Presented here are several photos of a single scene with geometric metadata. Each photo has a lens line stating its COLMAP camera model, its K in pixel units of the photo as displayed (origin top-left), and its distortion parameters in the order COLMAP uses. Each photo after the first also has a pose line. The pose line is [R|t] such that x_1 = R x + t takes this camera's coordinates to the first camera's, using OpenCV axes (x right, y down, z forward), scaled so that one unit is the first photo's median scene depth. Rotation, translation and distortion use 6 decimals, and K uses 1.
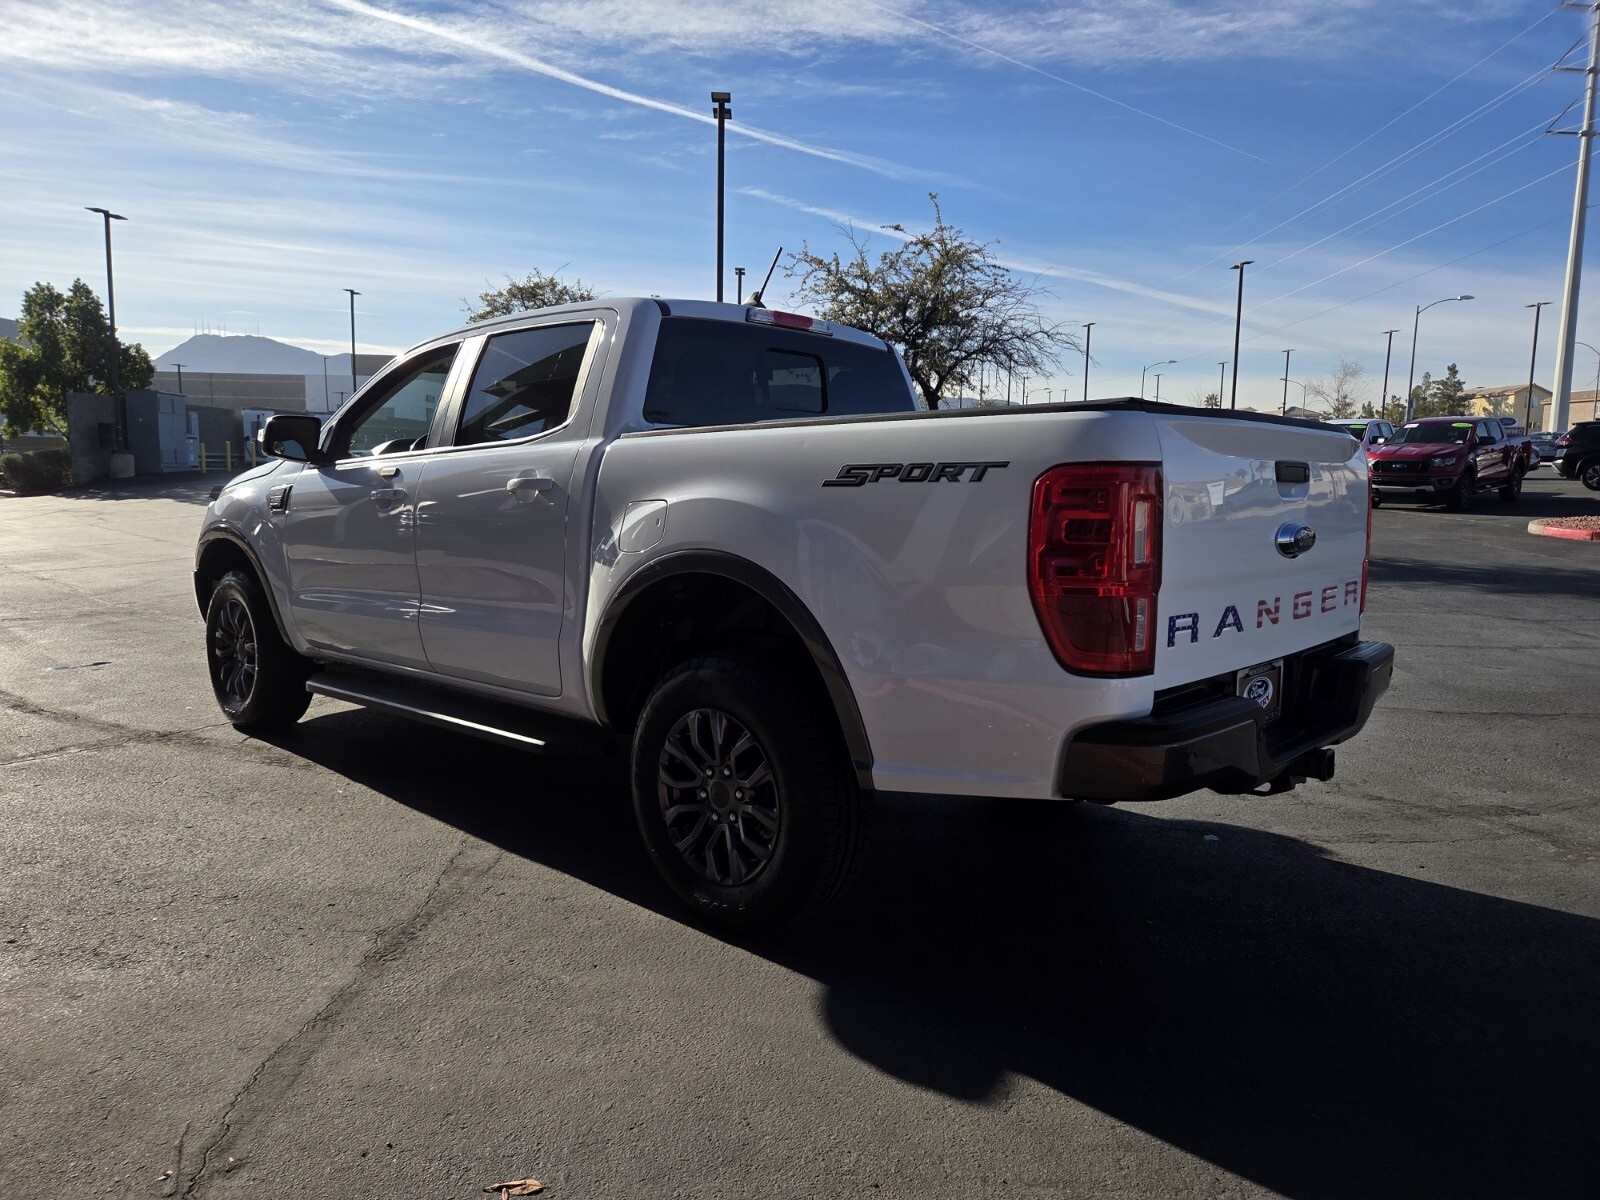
lens RADIAL K [[1084.4, 0, 800.0], [0, 1084.4, 600.0], [0, 0, 1]] dist [0.032650, -0.030896]
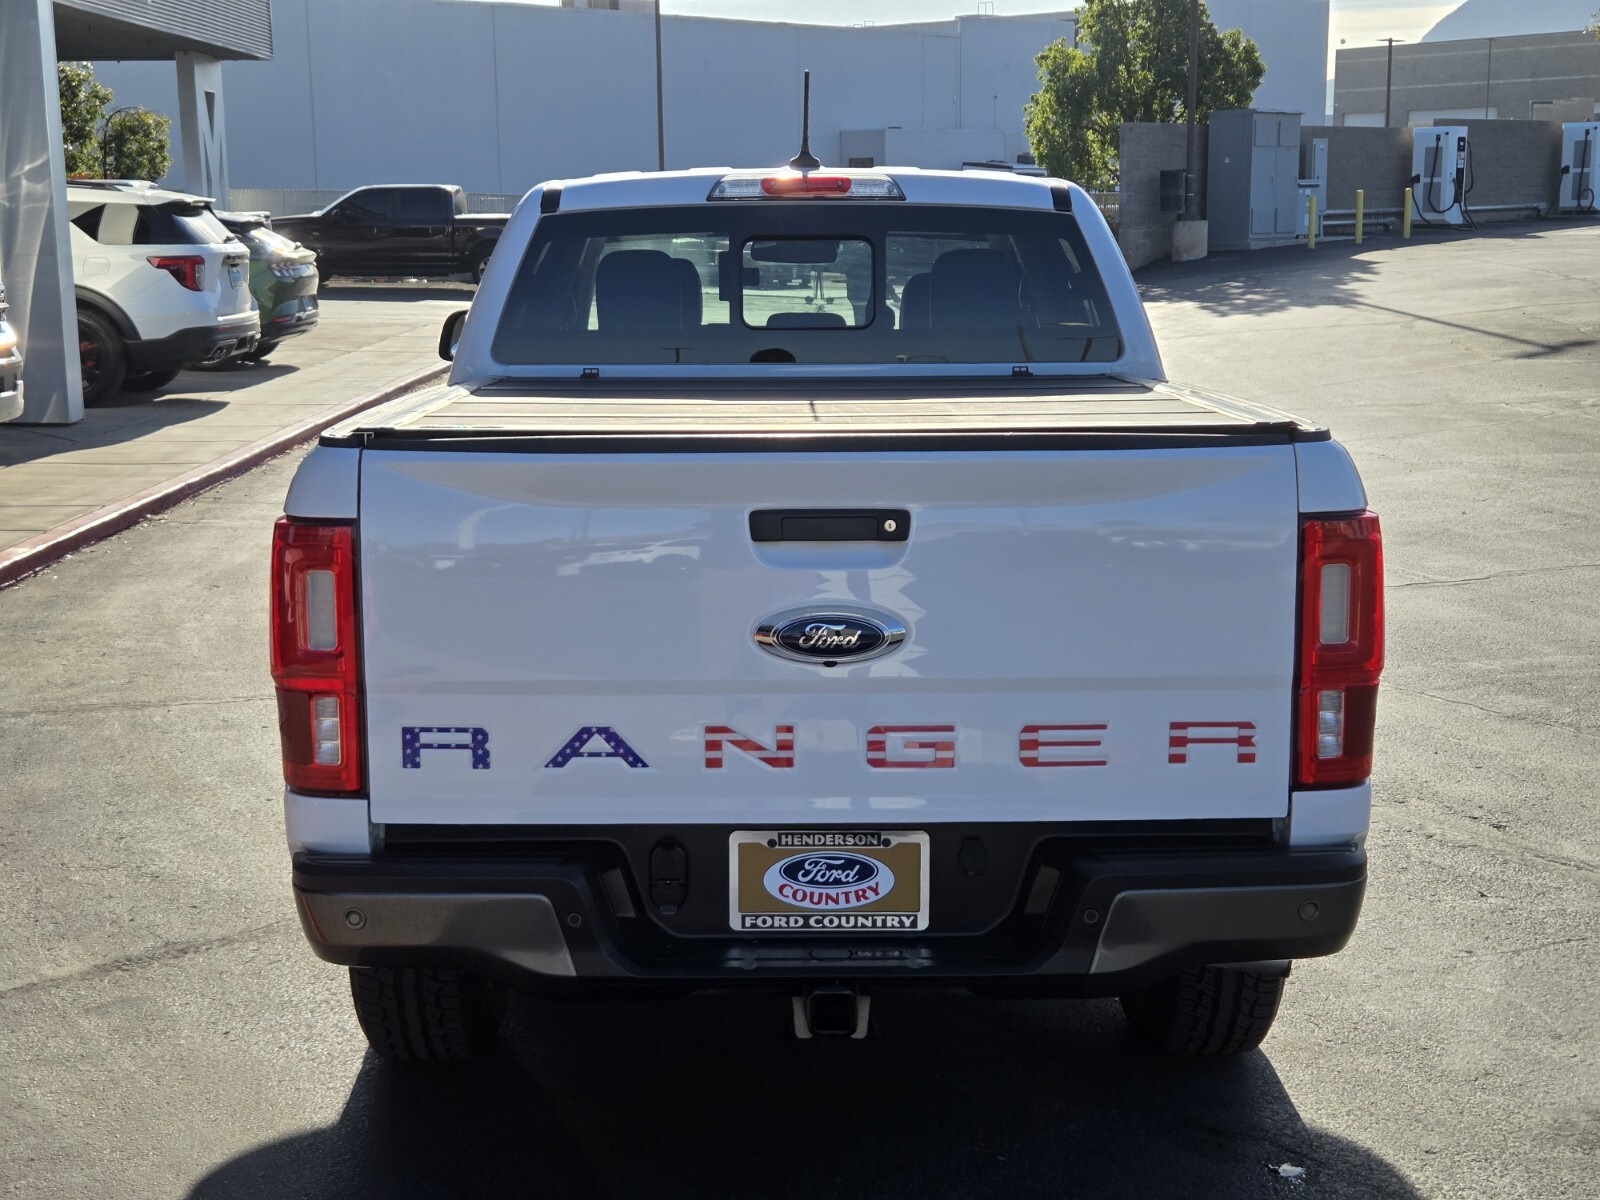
lens RADIAL K [[2184.6, 0, 800.0], [0, 2184.6, 600.0], [0, 0, 1]] dist [0.082329, -0.096685]
pose [[0.670837, 0.108960, -0.733557, 1.038058], [-0.063222, 0.993949, 0.089821, -0.143017], [0.738905, -0.013878, 0.673667, 0.131260]]
